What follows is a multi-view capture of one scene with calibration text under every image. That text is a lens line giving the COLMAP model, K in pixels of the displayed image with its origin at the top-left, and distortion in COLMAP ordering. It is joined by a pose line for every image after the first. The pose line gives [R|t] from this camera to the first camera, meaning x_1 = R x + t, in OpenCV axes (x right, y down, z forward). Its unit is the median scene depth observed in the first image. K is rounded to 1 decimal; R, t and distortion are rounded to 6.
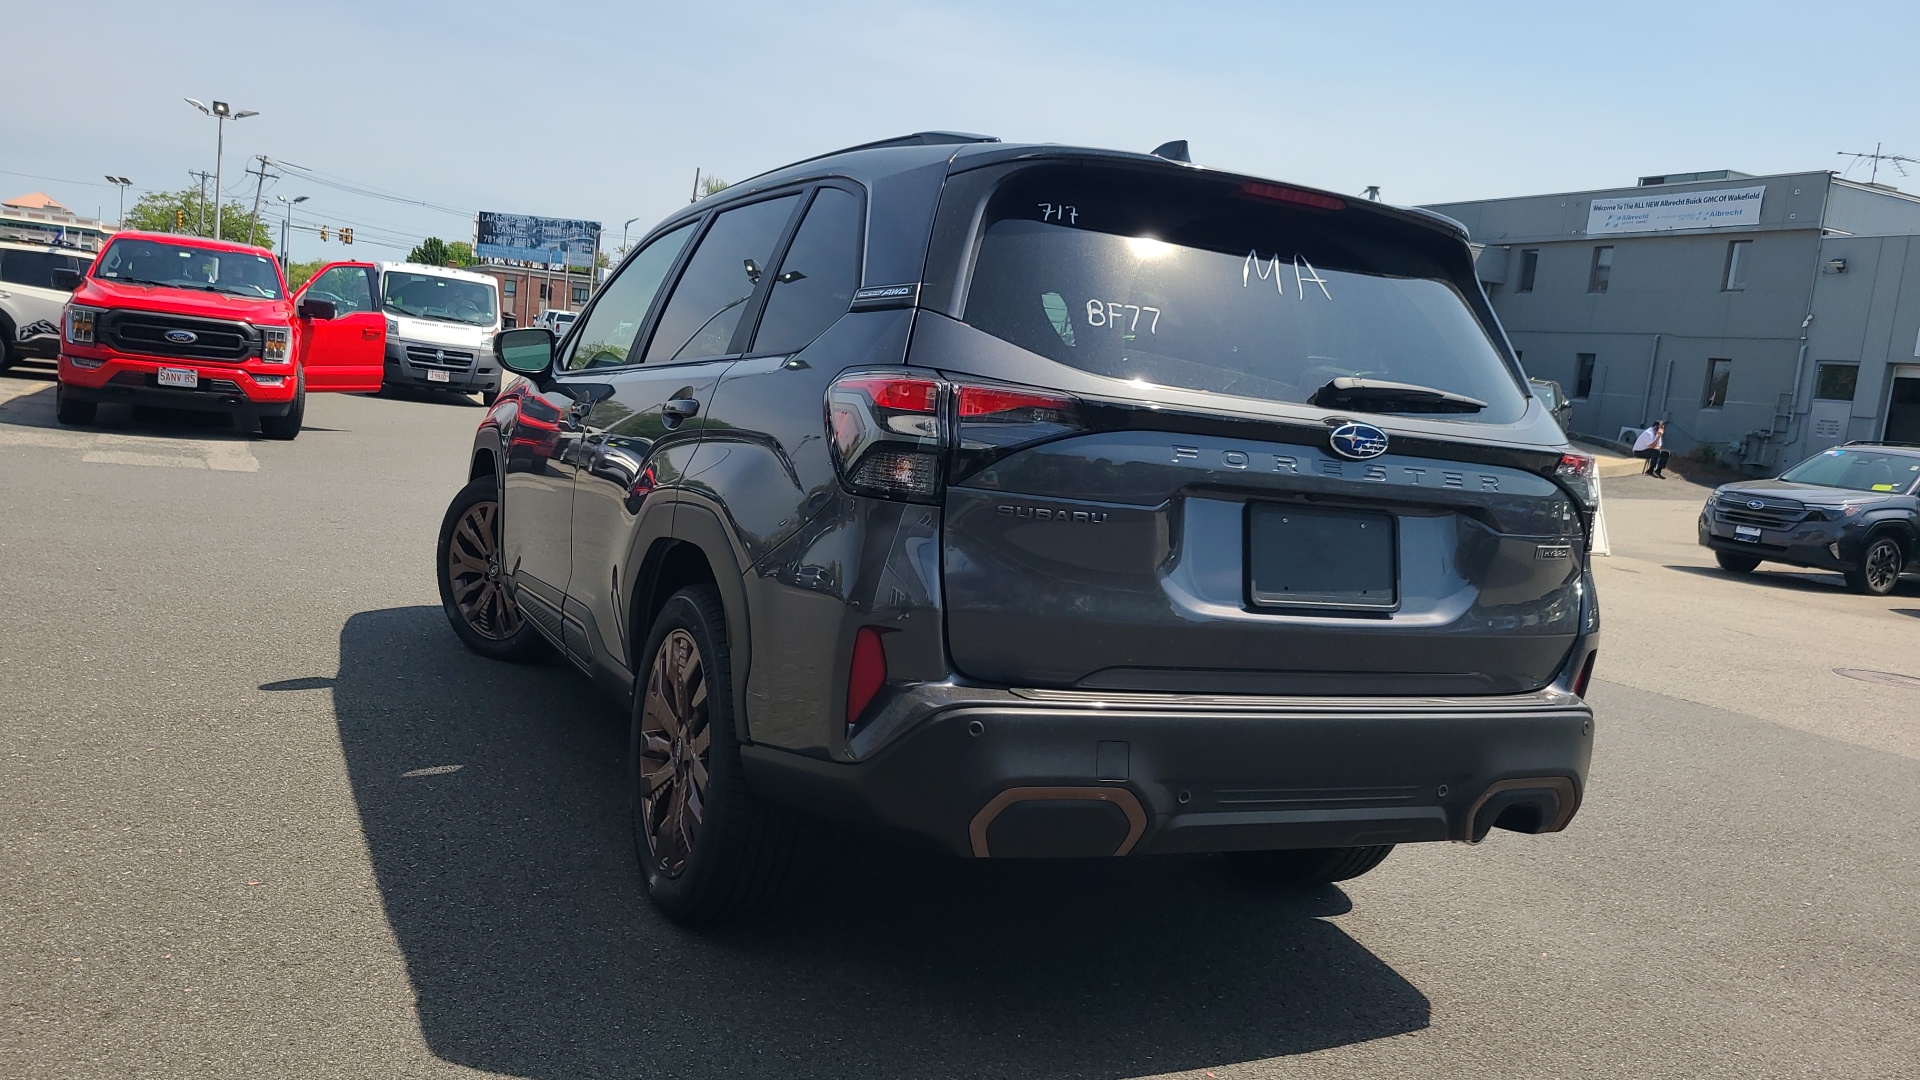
lens RADIAL K [[1458.5, 0, 941.1], [0, 1458.5, 533.8], [0, 0, 1]] dist [0.036186, -0.008258]
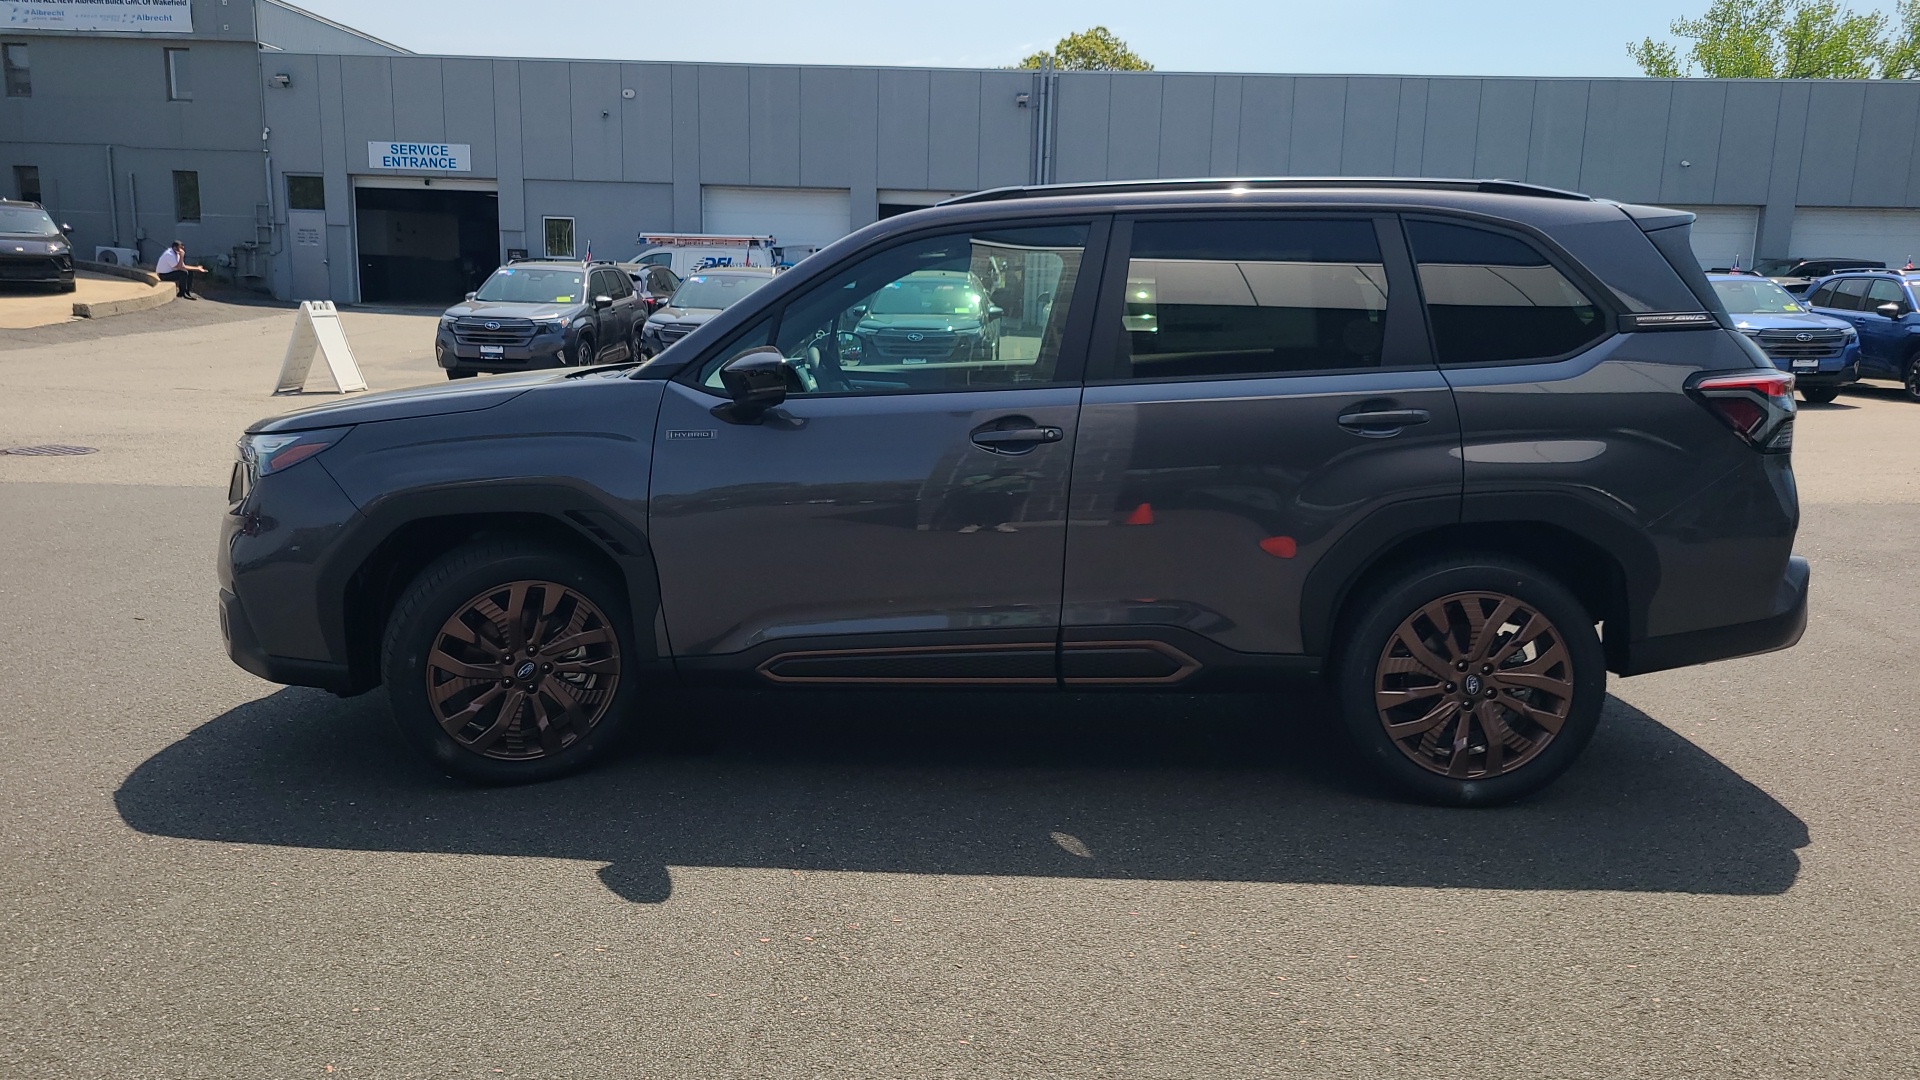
lens RADIAL K [[1458.5, 0, 941.1], [0, 1458.5, 533.8], [0, 0, 1]] dist [0.036186, -0.008258]
pose [[0.457759, -0.244233, 0.854872, -0.162271], [0.120781, 0.969698, 0.212364, -0.034369], [-0.880834, 0.006041, 0.473386, 0.089576]]
